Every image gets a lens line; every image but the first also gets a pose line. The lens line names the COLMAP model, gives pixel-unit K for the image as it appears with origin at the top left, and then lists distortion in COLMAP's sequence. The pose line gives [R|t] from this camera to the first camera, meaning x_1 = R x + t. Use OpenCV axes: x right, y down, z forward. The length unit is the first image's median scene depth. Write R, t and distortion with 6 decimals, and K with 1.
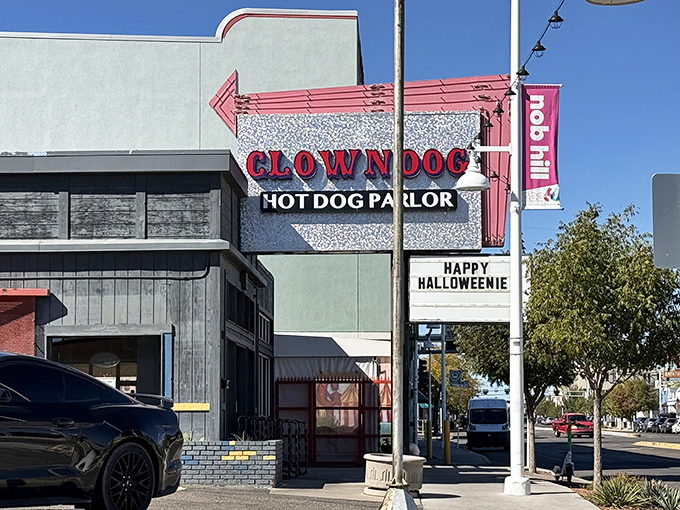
lens RADIAL K [[2198.4, 0, 340.0], [0, 2198.4, 253.6], [0, 0, 1]] dist [0.296458, 0.000000]
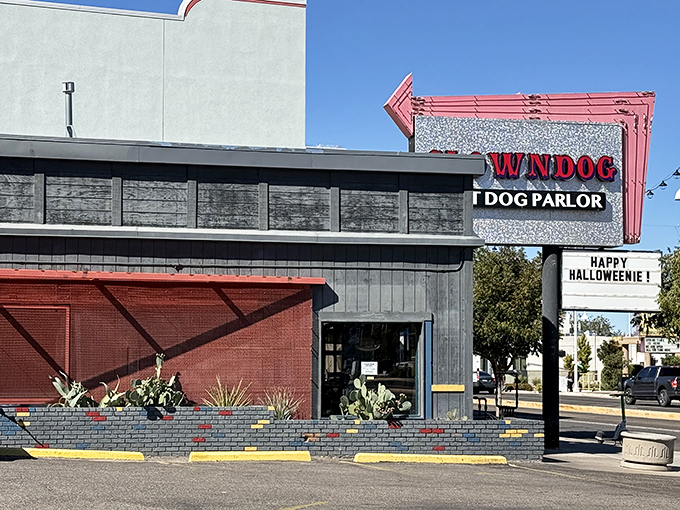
lens RADIAL K [[2198.4, 0, 339.8], [0, 2198.4, 257.0], [0, 0, 1]] dist [0.296458, 0.000000]
pose [[0.913900, 0.022691, 0.405305, -0.529780], [-0.039207, 0.998703, 0.032495, -0.027655], [-0.404042, -0.045588, 0.913604, 0.019006]]
